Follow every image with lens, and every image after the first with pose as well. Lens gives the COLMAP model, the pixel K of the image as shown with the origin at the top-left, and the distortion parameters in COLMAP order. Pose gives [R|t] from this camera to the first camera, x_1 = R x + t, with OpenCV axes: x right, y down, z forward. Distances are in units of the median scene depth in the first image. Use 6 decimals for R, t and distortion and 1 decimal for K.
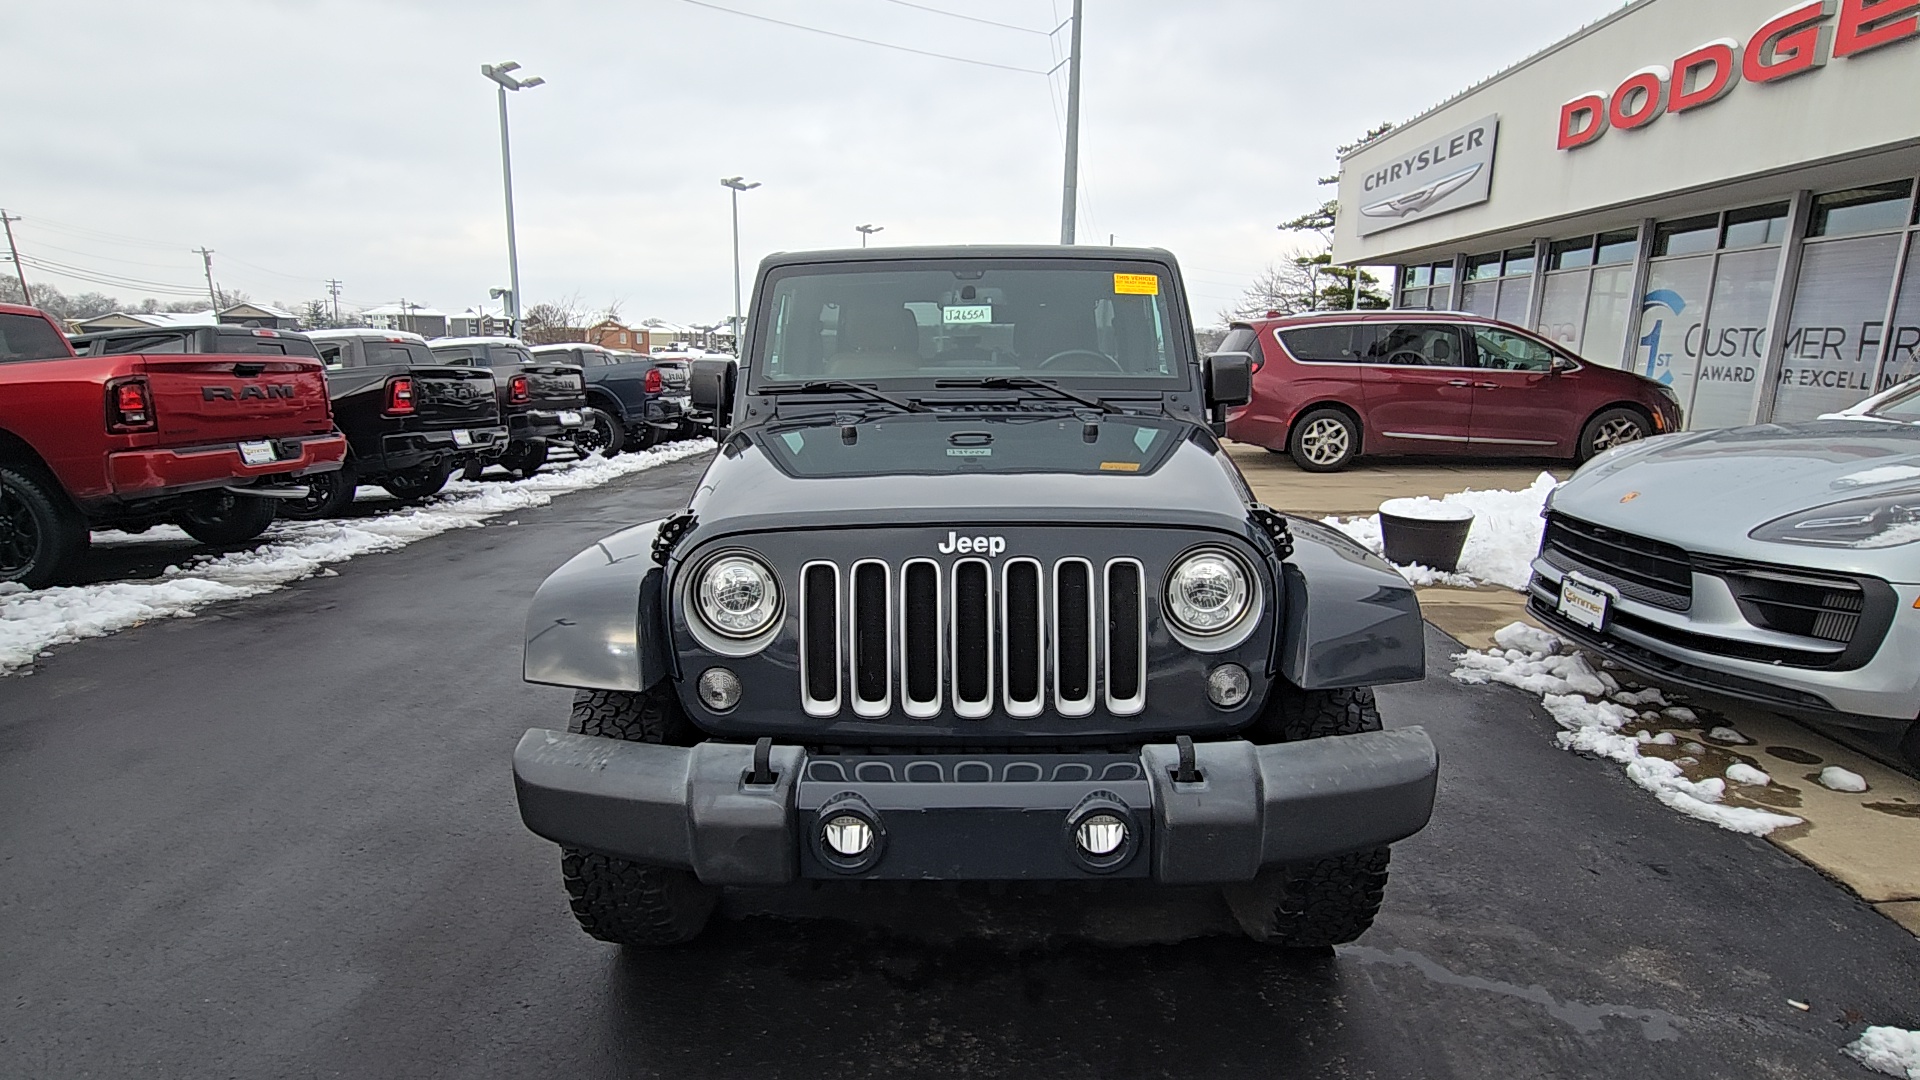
lens RADIAL K [[965.4, 0, 946.6], [0, 965.4, 542.1], [0, 0, 1]] dist [-0.001141, 0.000272]
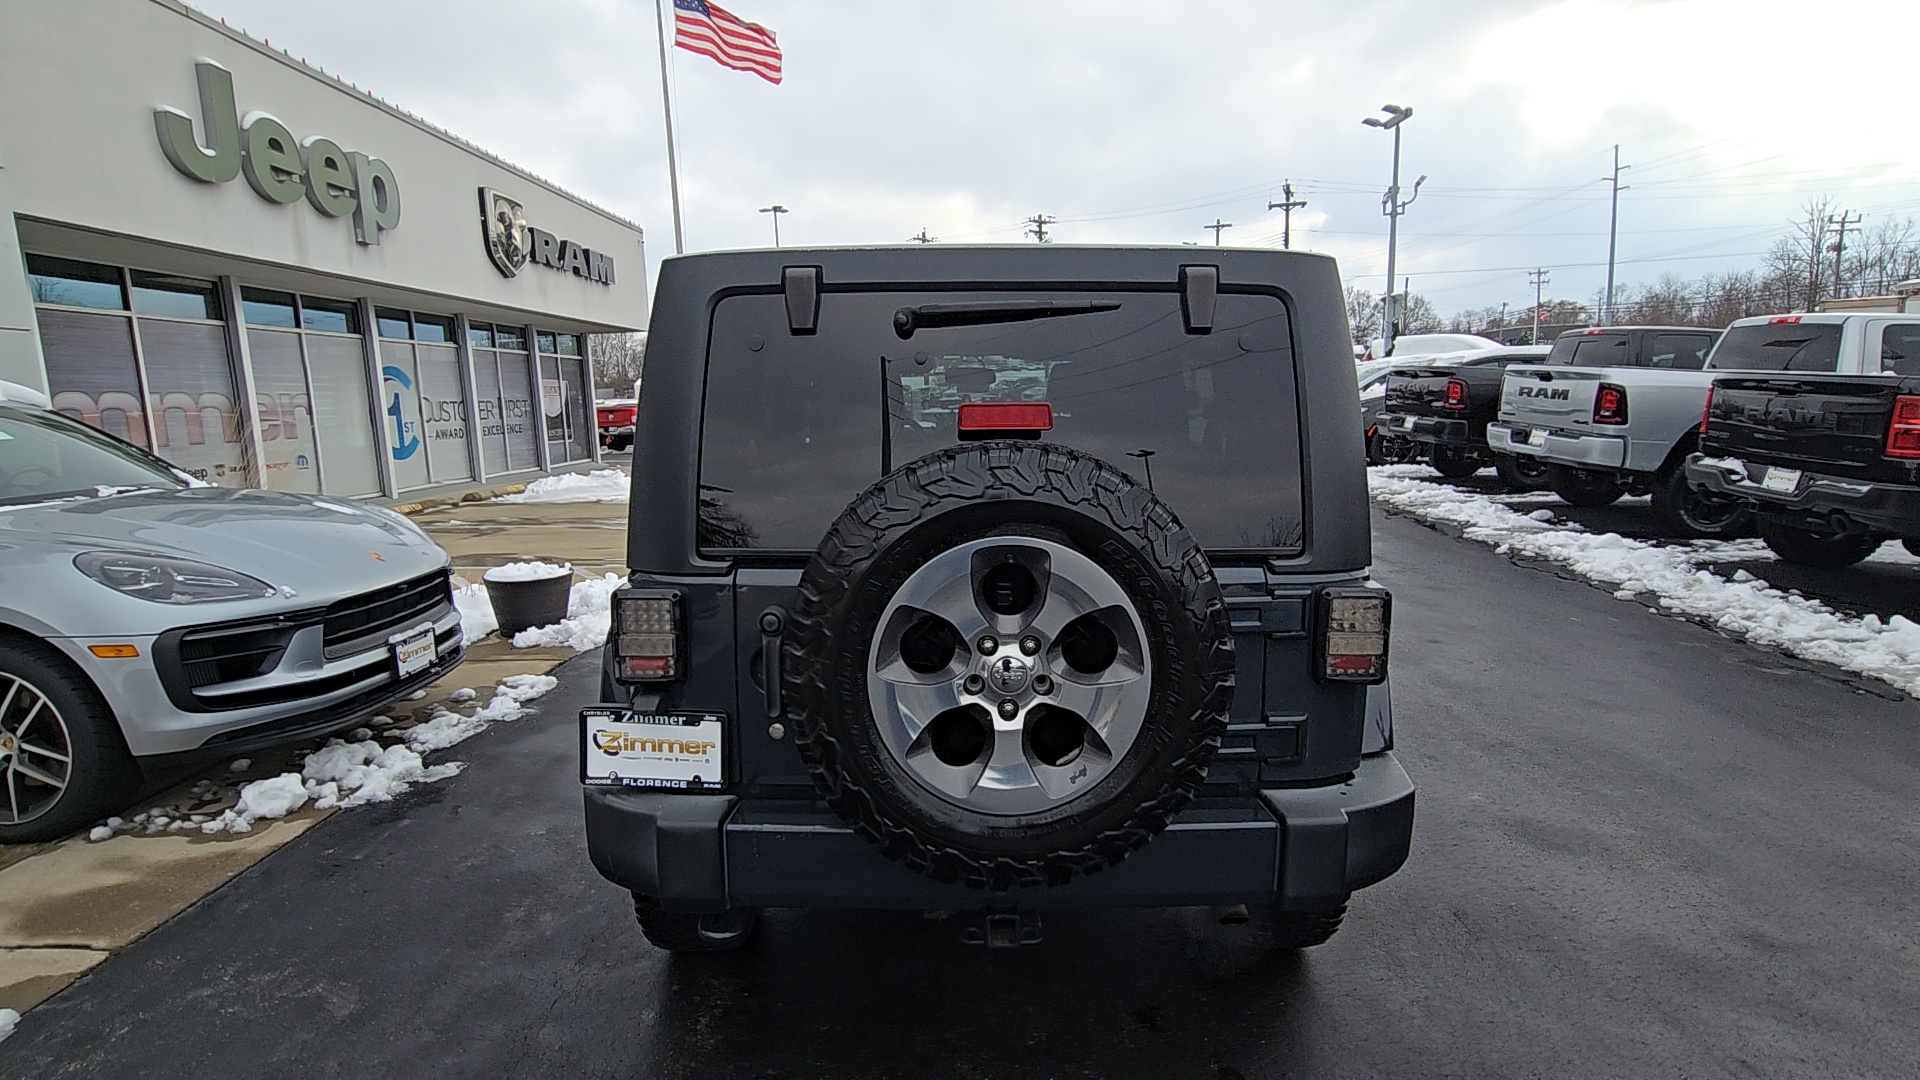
lens RADIAL K [[965.4, 0, 951.5], [0, 965.4, 550.7], [0, 0, 1]] dist [-0.001141, 0.000272]
pose [[-0.999645, 0.019428, -0.018235, 0.024519], [0.011643, 0.934064, 0.356916, -0.153955], [0.023967, 0.356577, -0.933958, 0.715988]]
